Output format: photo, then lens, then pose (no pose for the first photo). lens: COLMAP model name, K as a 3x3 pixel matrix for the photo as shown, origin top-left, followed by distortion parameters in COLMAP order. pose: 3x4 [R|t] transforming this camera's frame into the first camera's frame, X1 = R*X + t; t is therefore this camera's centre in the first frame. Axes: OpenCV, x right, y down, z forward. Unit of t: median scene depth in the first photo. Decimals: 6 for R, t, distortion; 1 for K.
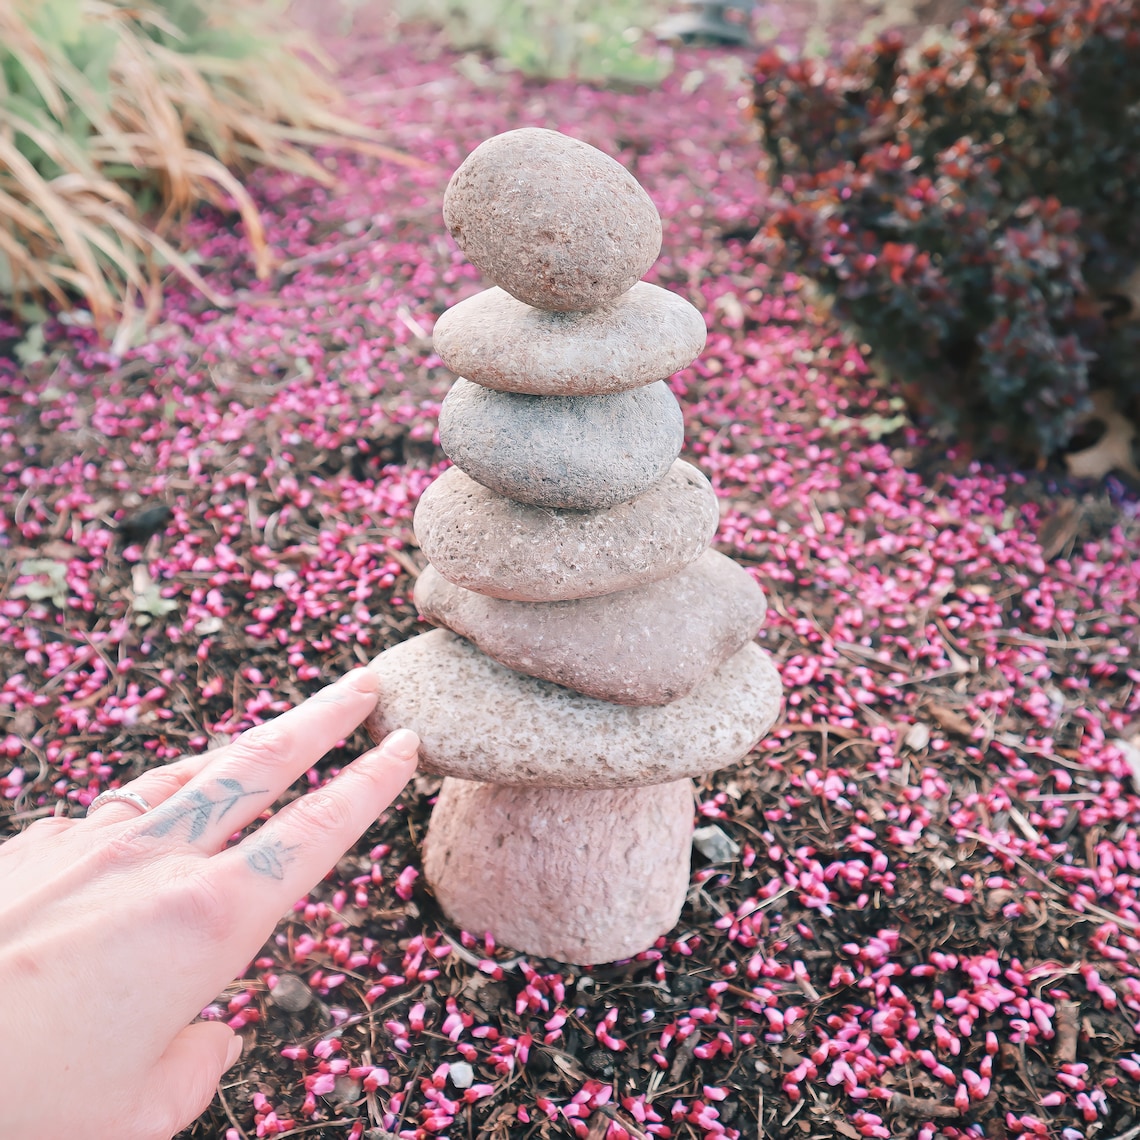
lens RADIAL K [[1230.1, 0, 576.7], [0, 1230.1, 571.5], [0, 0, 1]] dist [-0.119193, 0.072666]
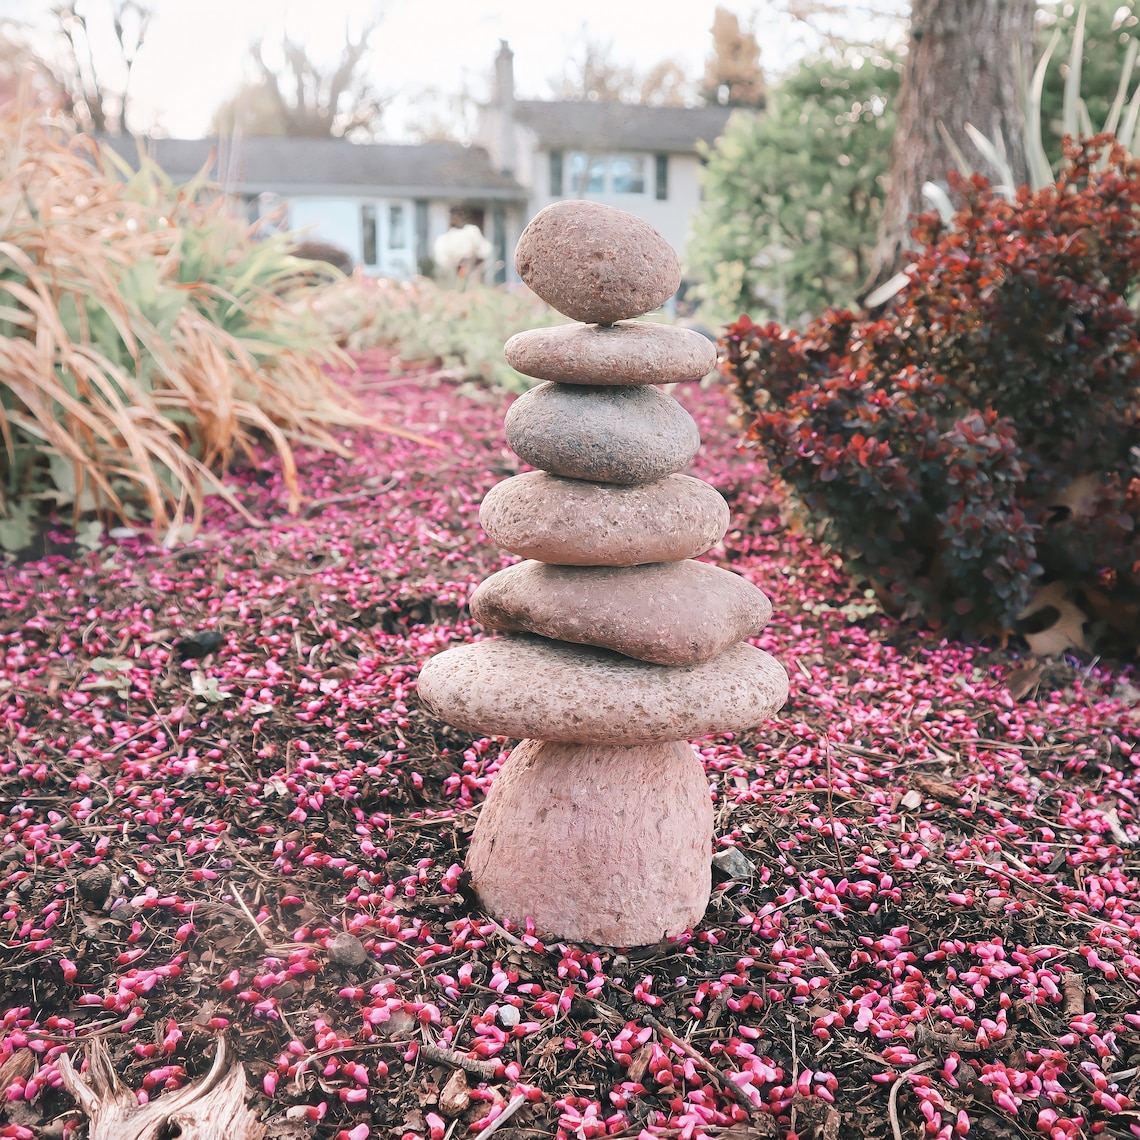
lens RADIAL K [[1230.1, 0, 576.7], [0, 1230.1, 571.5], [0, 0, 1]] dist [-0.119193, 0.072666]
pose [[0.999732, 0.003190, 0.022929, -0.050412], [0.003972, 0.952129, -0.305671, 0.301132], [-0.022807, 0.305681, 0.951861, -0.104199]]
